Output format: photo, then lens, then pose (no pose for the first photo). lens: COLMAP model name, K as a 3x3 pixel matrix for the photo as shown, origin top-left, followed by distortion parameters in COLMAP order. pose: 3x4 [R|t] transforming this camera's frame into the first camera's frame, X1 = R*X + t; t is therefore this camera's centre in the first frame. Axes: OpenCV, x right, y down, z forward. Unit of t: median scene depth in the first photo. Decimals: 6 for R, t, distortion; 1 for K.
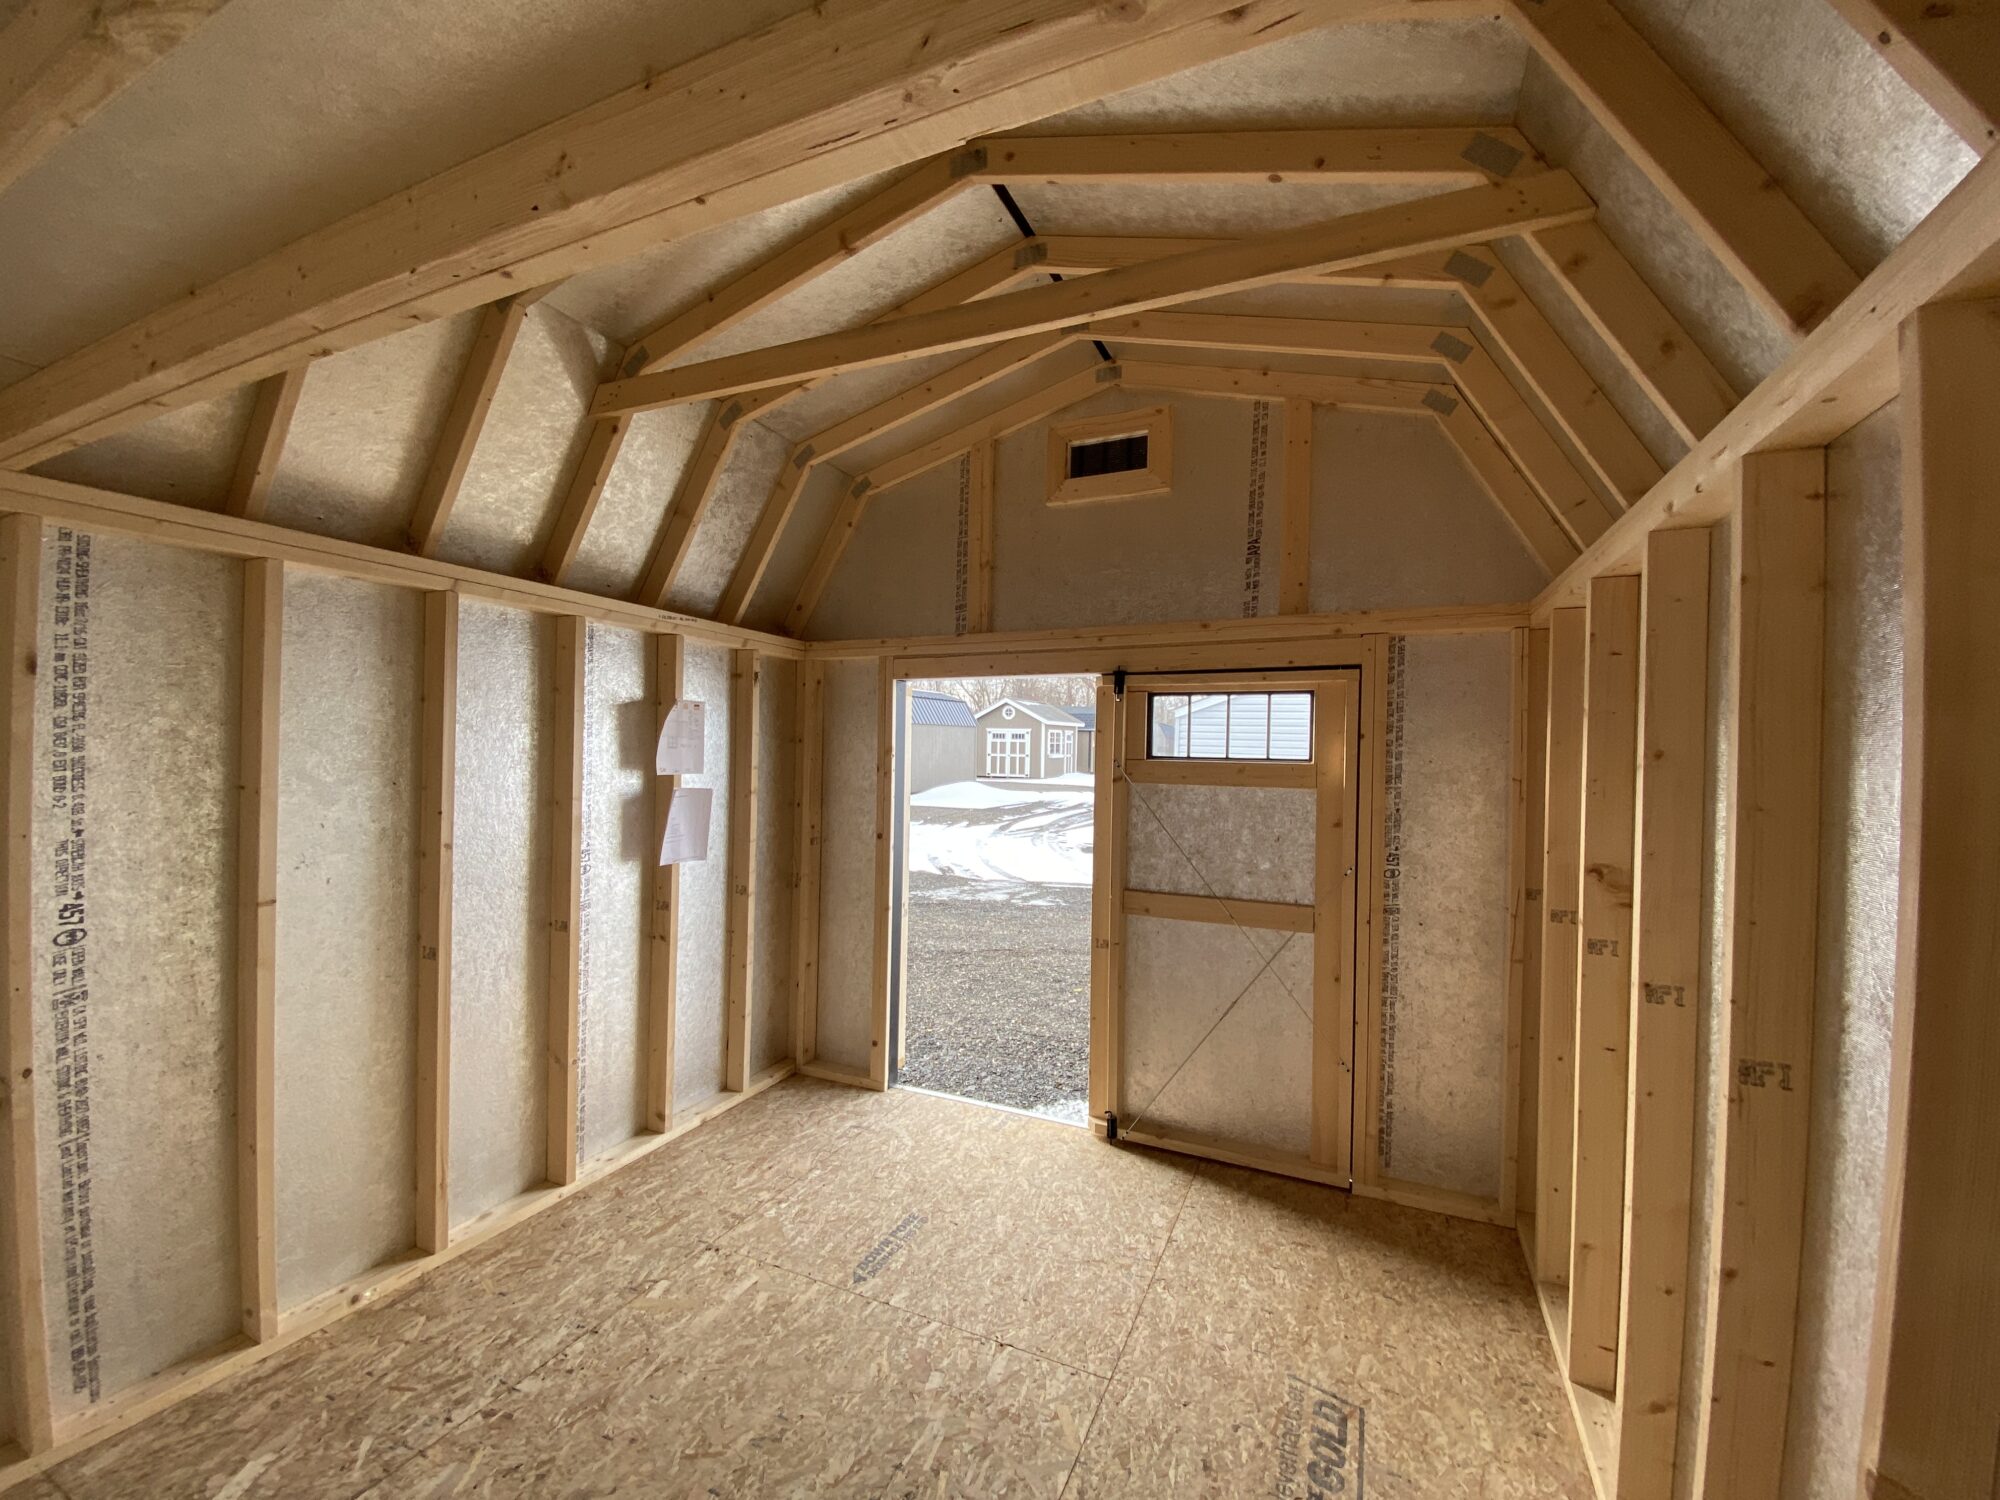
lens RADIAL K [[805.5, 0, 1000.0], [0, 805.5, 750.0], [0, 0, 1]] dist [0.019005, -0.015441]
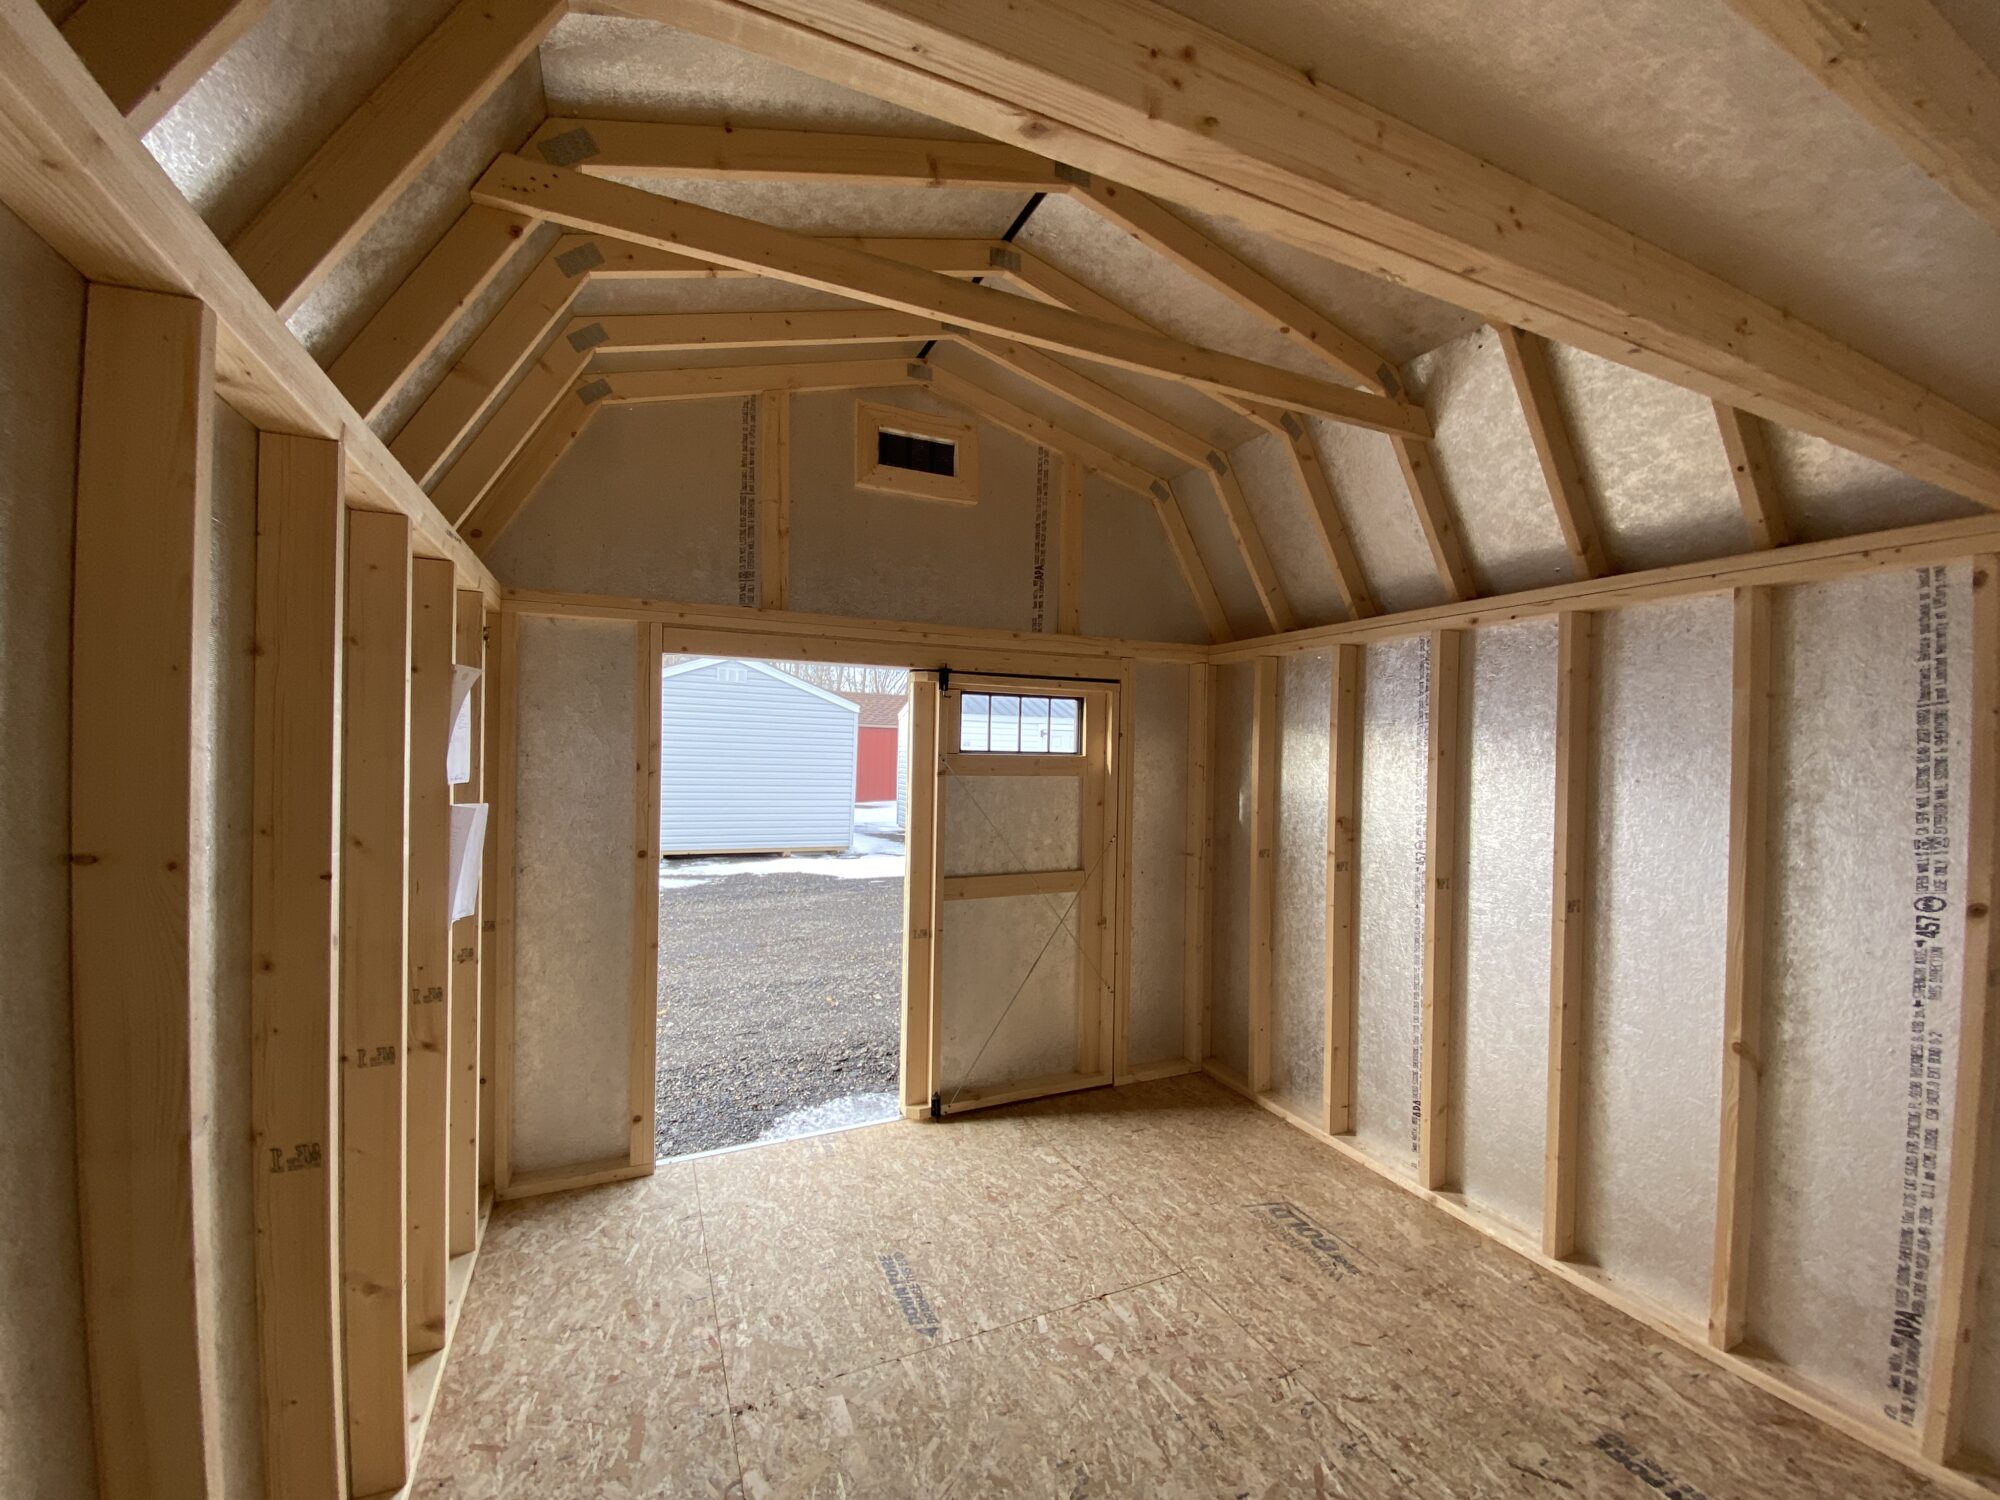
lens RADIAL K [[801.7, 0, 1002.5], [0, 801.7, 752.9], [0, 0, 1]] dist [0.044221, -0.031626]
pose [[0.662845, -0.002928, 0.748751, -0.593557], [-0.011010, 0.999846, 0.013657, -0.003820], [-0.748675, -0.017296, 0.662711, 0.260271]]
